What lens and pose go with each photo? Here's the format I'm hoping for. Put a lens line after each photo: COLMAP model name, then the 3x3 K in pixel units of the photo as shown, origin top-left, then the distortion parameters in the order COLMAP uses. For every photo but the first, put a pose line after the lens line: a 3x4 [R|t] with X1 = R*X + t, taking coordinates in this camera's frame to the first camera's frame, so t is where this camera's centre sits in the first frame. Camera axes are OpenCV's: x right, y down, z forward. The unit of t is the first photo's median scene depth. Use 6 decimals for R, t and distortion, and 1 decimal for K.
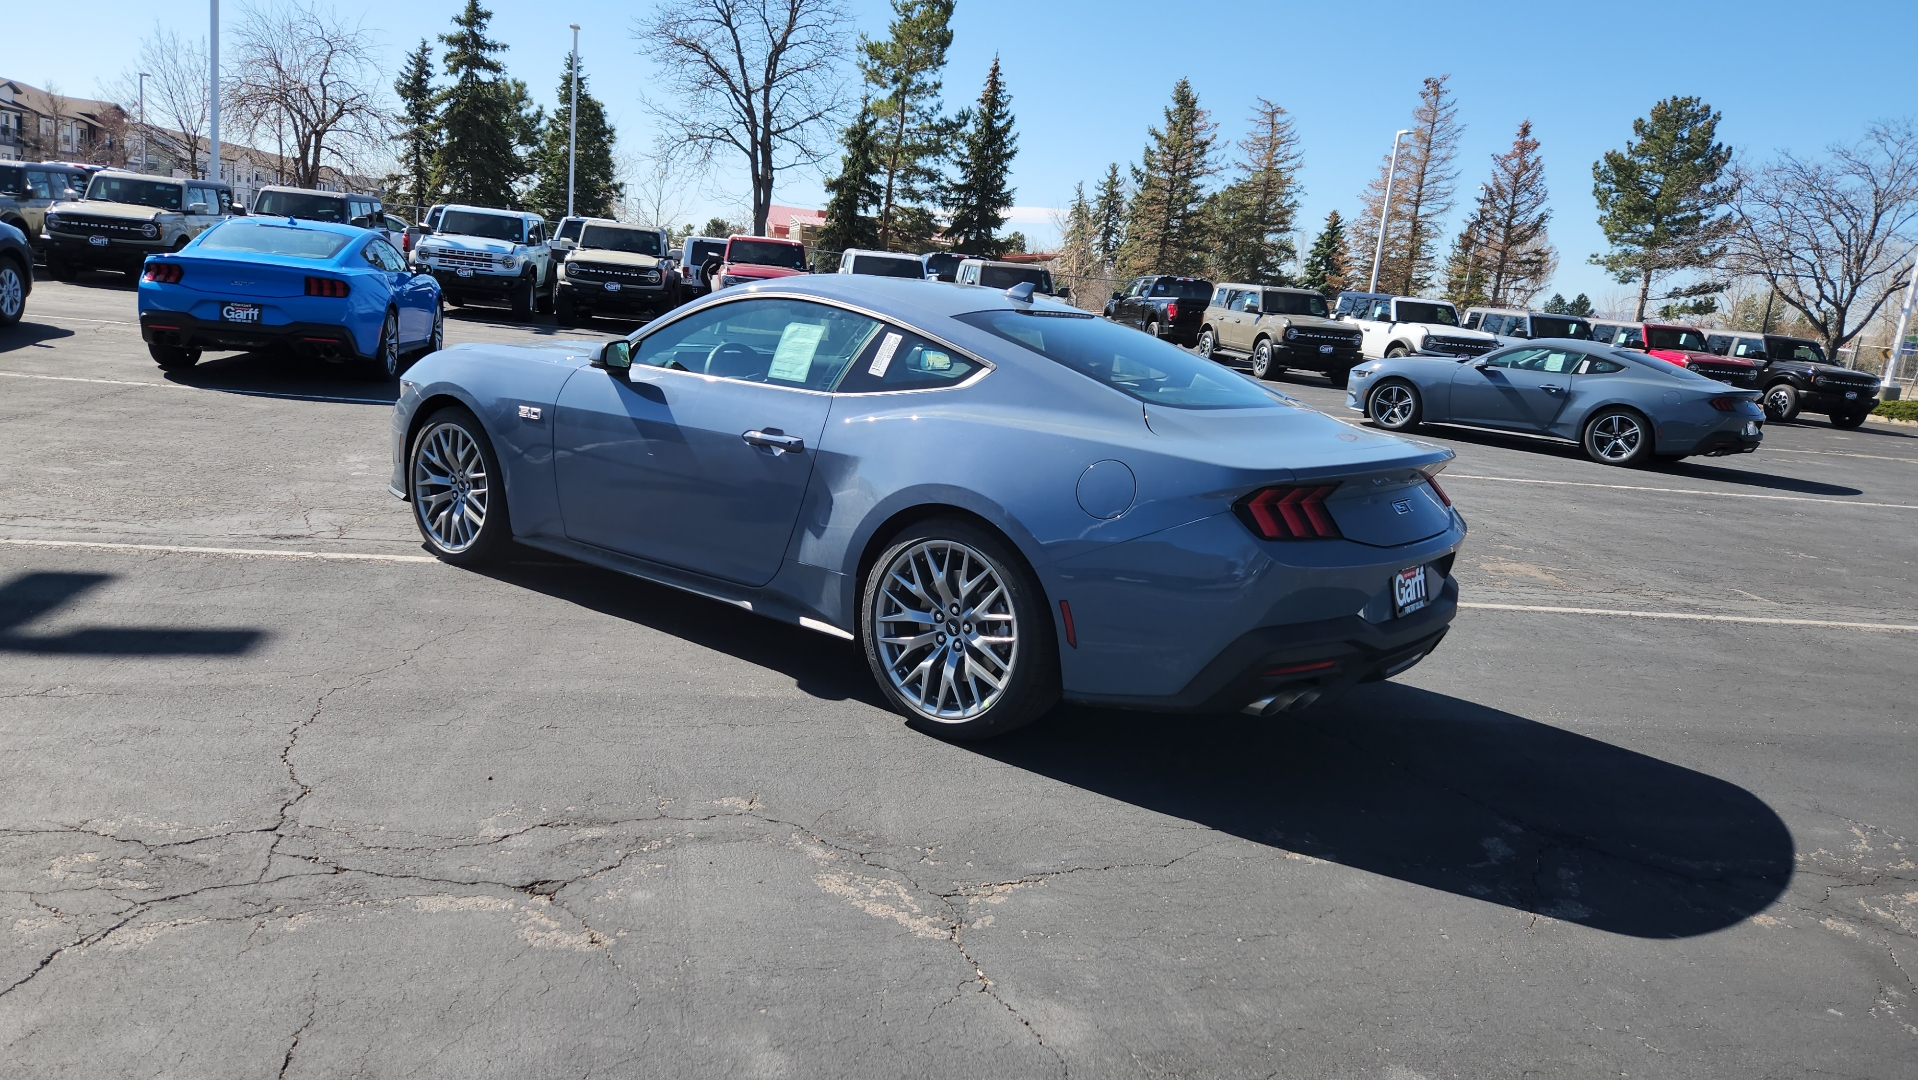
lens RADIAL K [[1270.4, 0, 927.7], [0, 1270.4, 531.7], [0, 0, 1]] dist [0.067785, -0.056105]
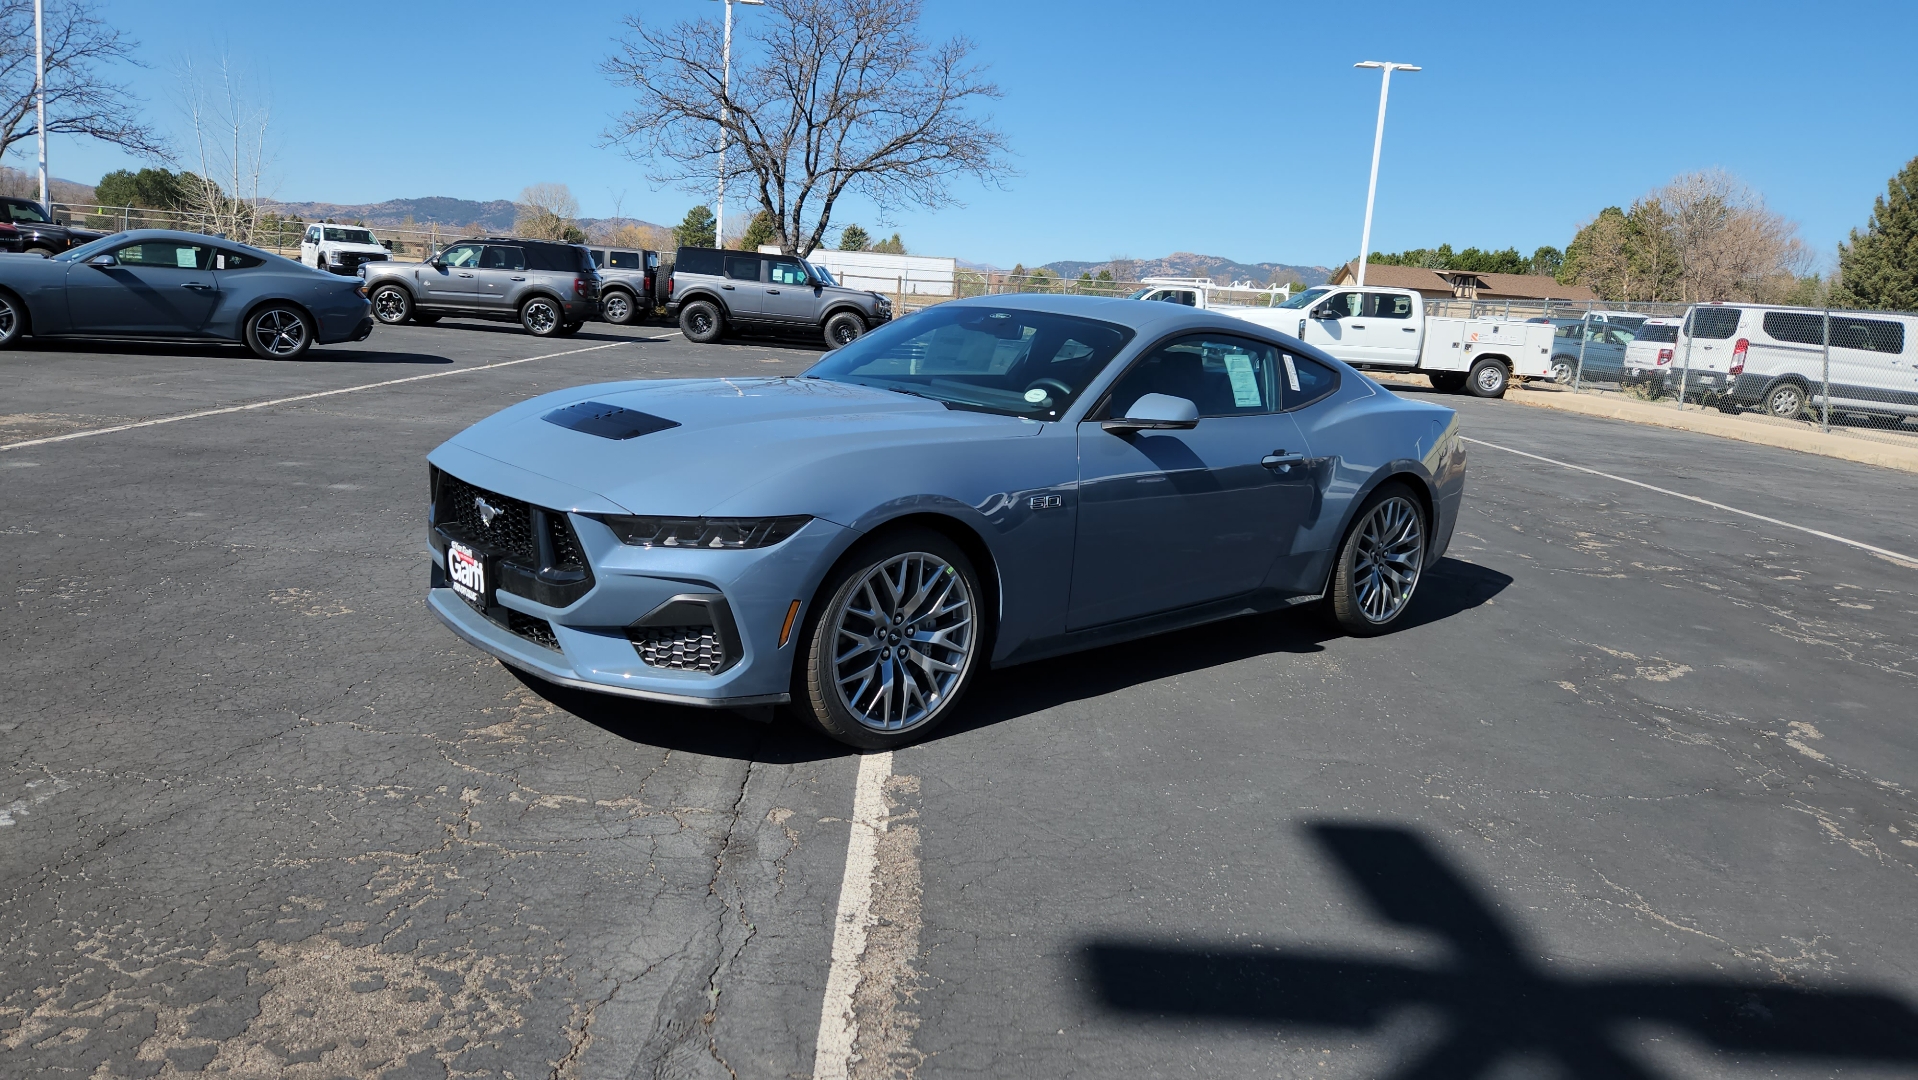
lens RADIAL K [[1270.5, 0, 933.1], [0, 1270.5, 530.8], [0, 0, 1]] dist [0.065546, -0.053502]
pose [[0.185751, -0.256100, 0.948636, -0.098000], [0.133502, 0.963063, 0.233854, -0.024453], [-0.973485, 0.083206, 0.213079, 0.081023]]
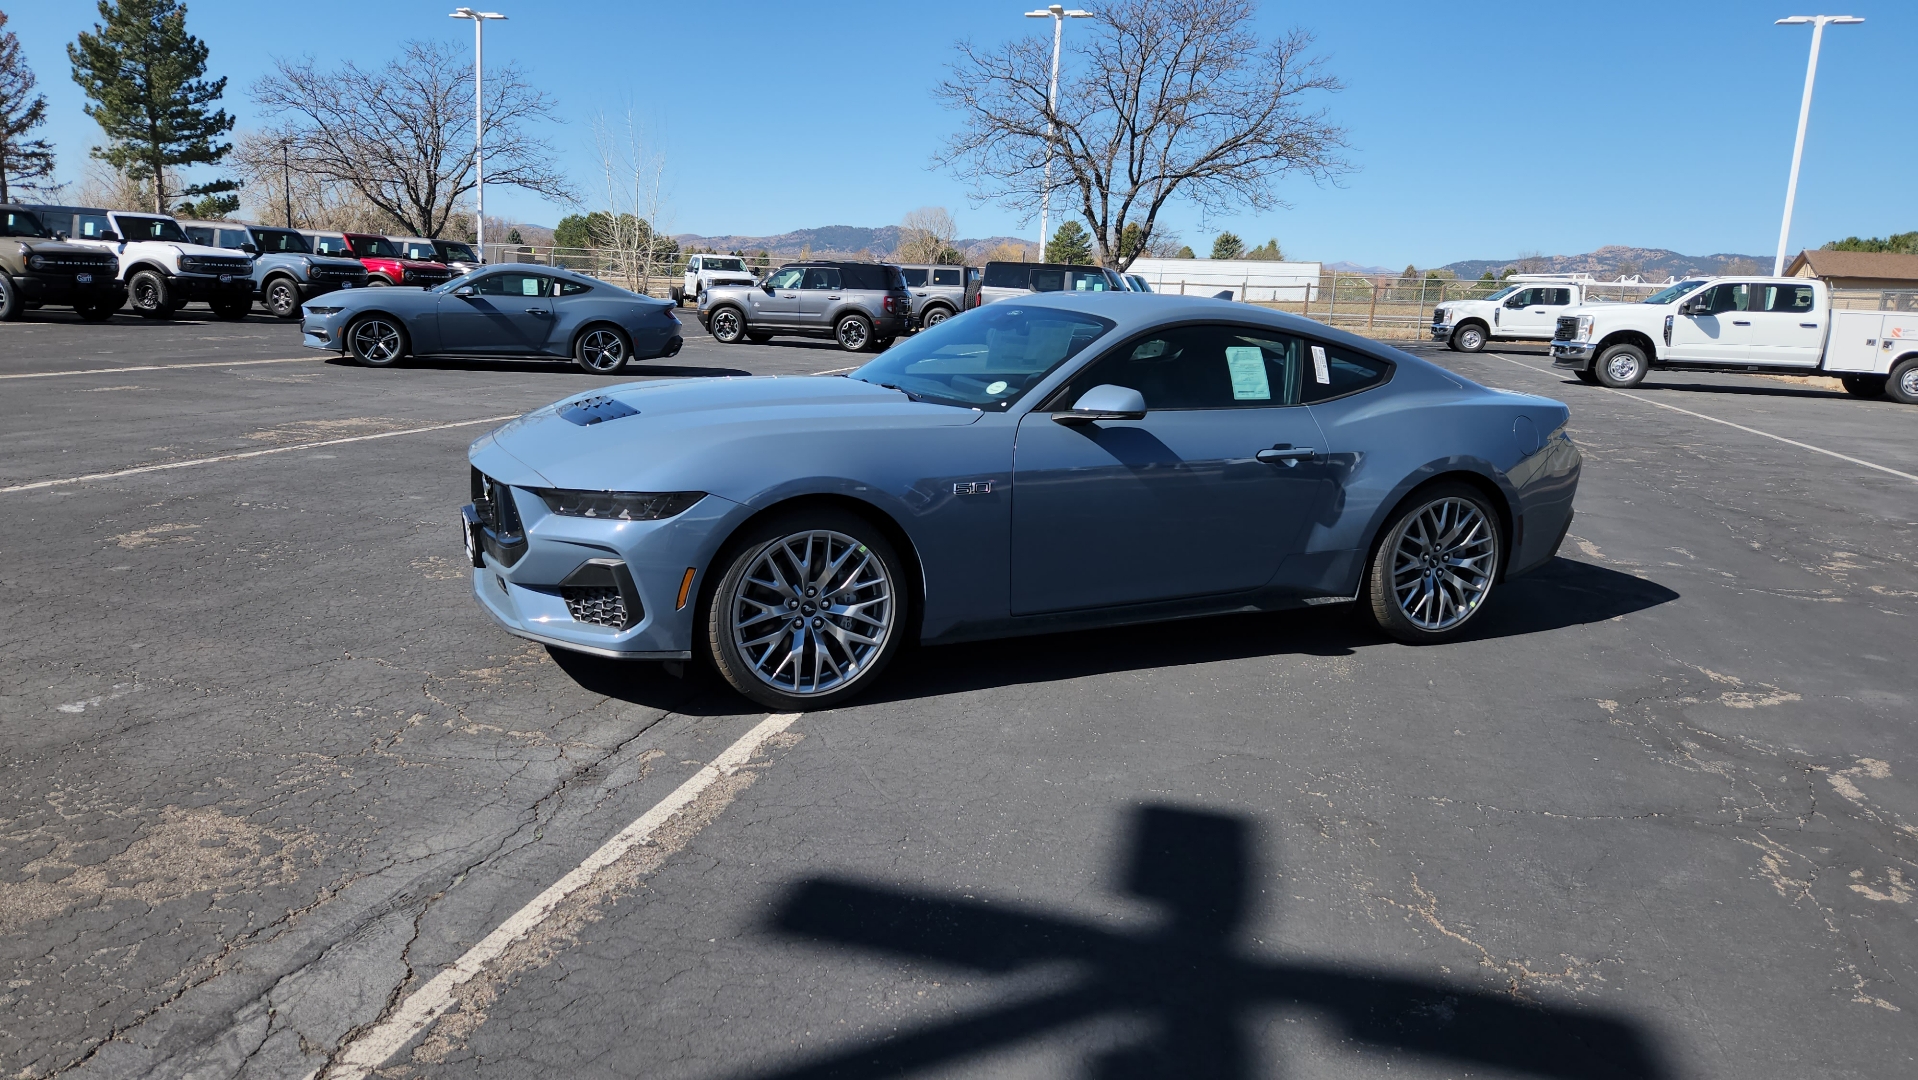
lens RADIAL K [[1270.8, 0, 927.6], [0, 1270.8, 552.1], [0, 0, 1]] dist [0.065158, -0.051938]
pose [[0.453060, -0.252326, 0.855026, -0.094696], [0.167707, 0.966107, 0.196242, -0.019915], [-0.875563, 0.054484, 0.480021, 0.056349]]
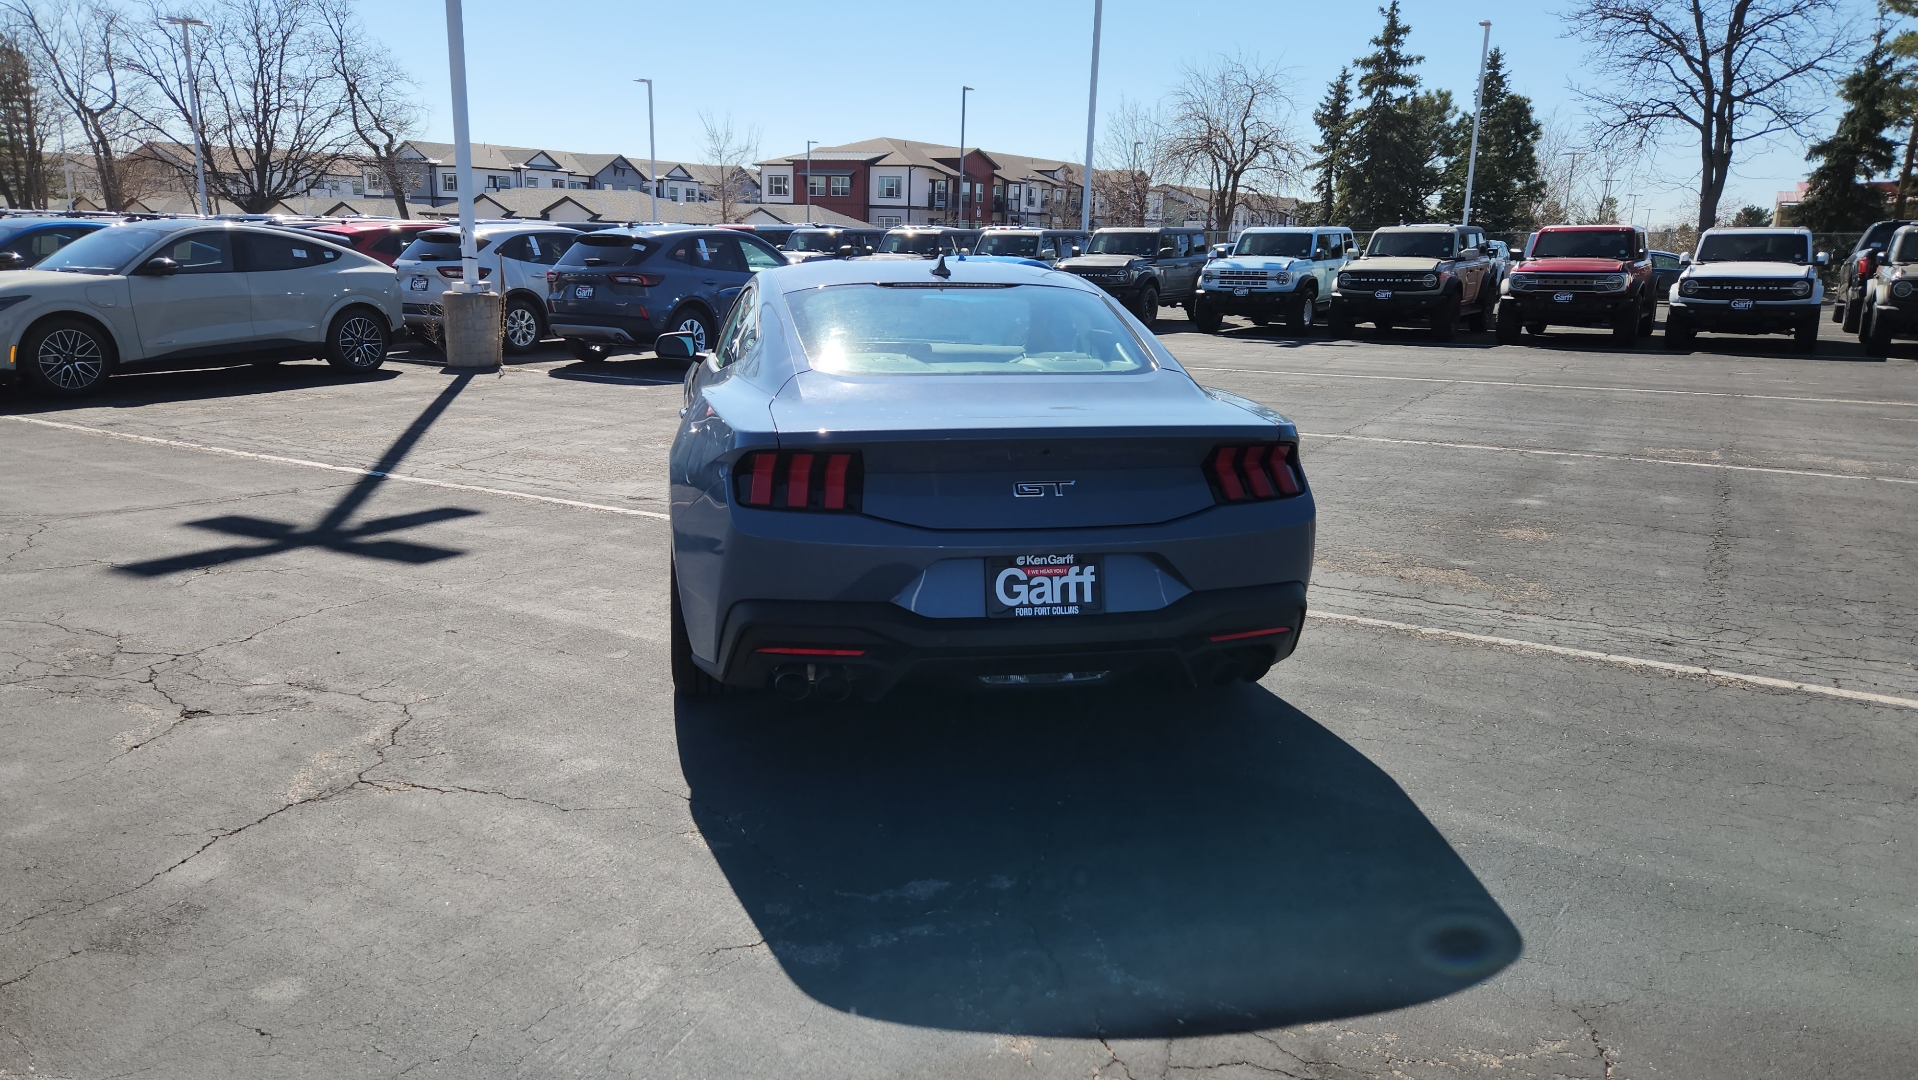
lens RADIAL K [[1269.5, 0, 921.1], [0, 1269.5, 539.6], [0, 0, 1]] dist [0.072355, -0.057788]
pose [[0.745473, 0.065627, -0.663297, 0.061634], [-0.072852, 0.997202, 0.016786, 0.000253], [0.662543, 0.035809, 0.748168, 0.024063]]
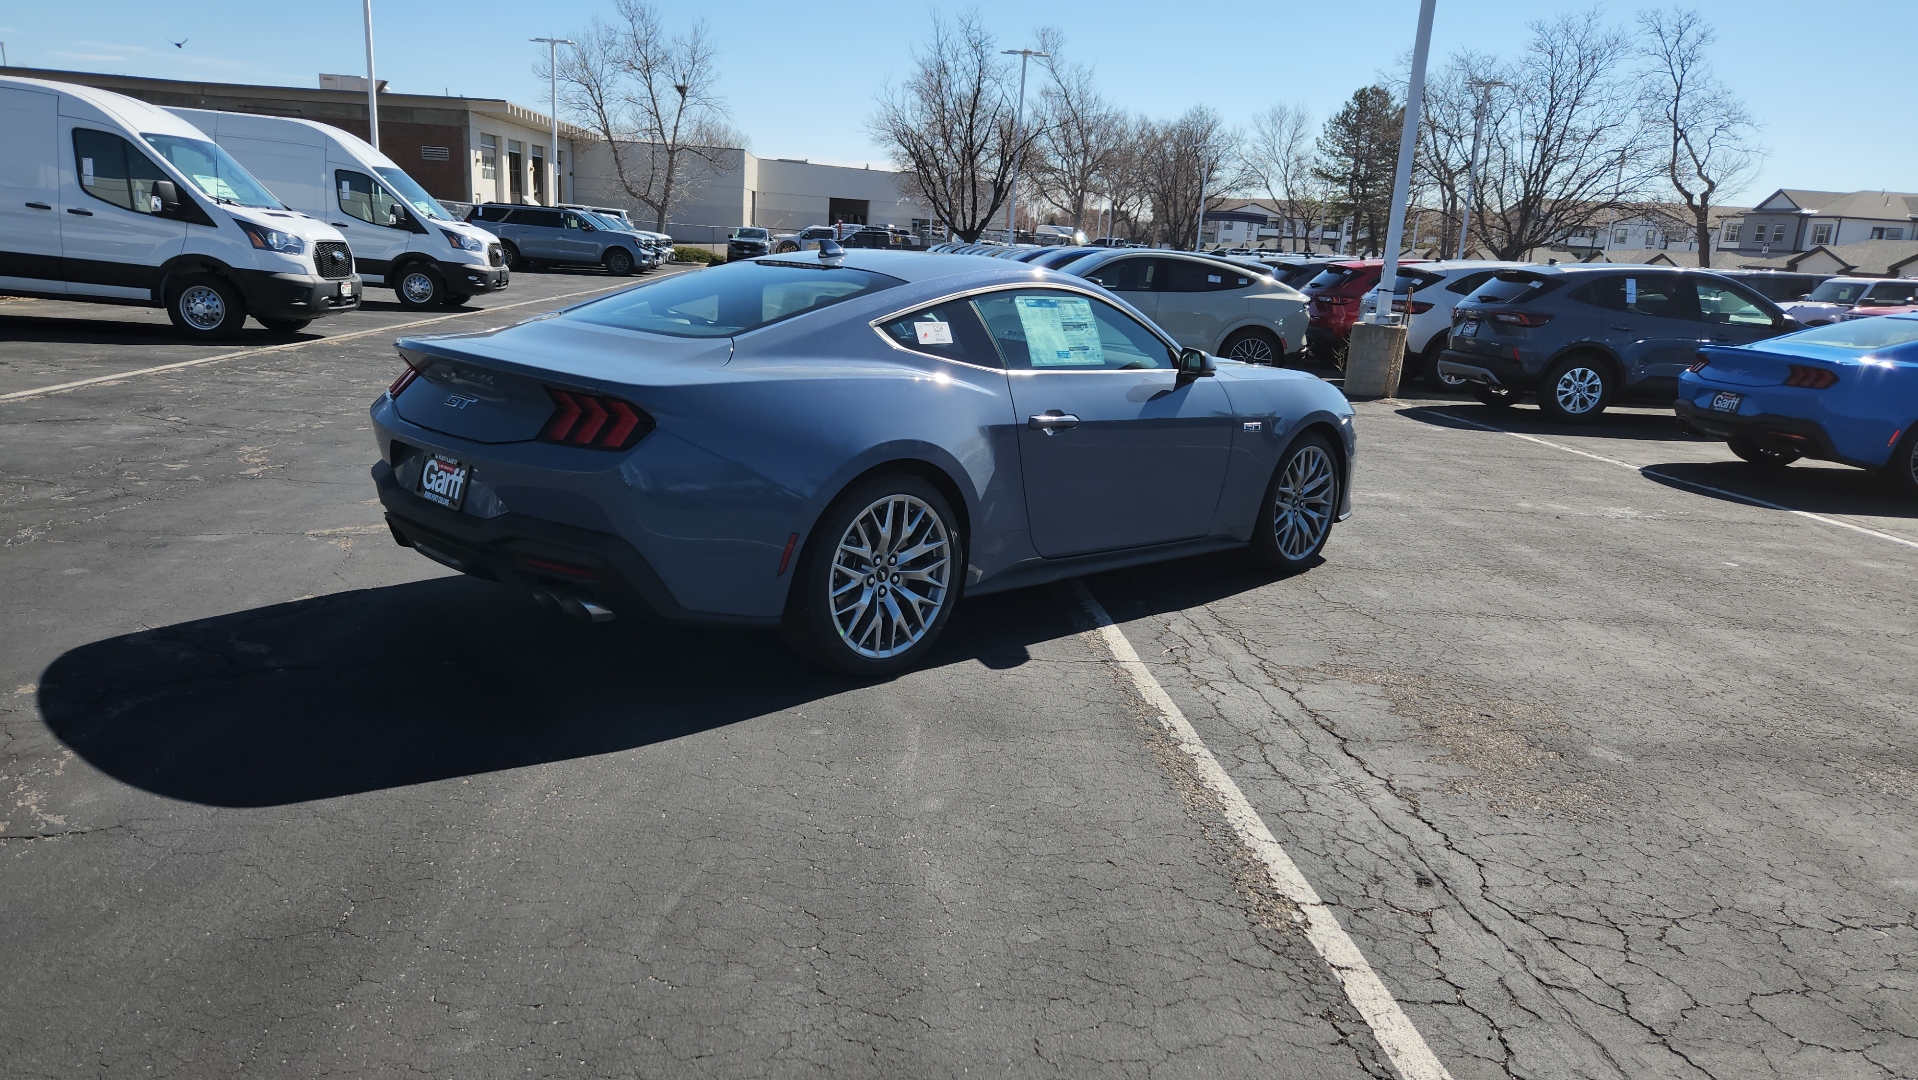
lens RADIAL K [[1272.1, 0, 925.9], [0, 1272.1, 539.3], [0, 0, 1]] dist [0.067716, -0.060315]
pose [[-0.106398, 0.119984, -0.987058, 0.098128], [-0.258654, 0.955178, 0.143989, -0.011900], [0.960092, 0.270627, -0.070594, 0.108021]]
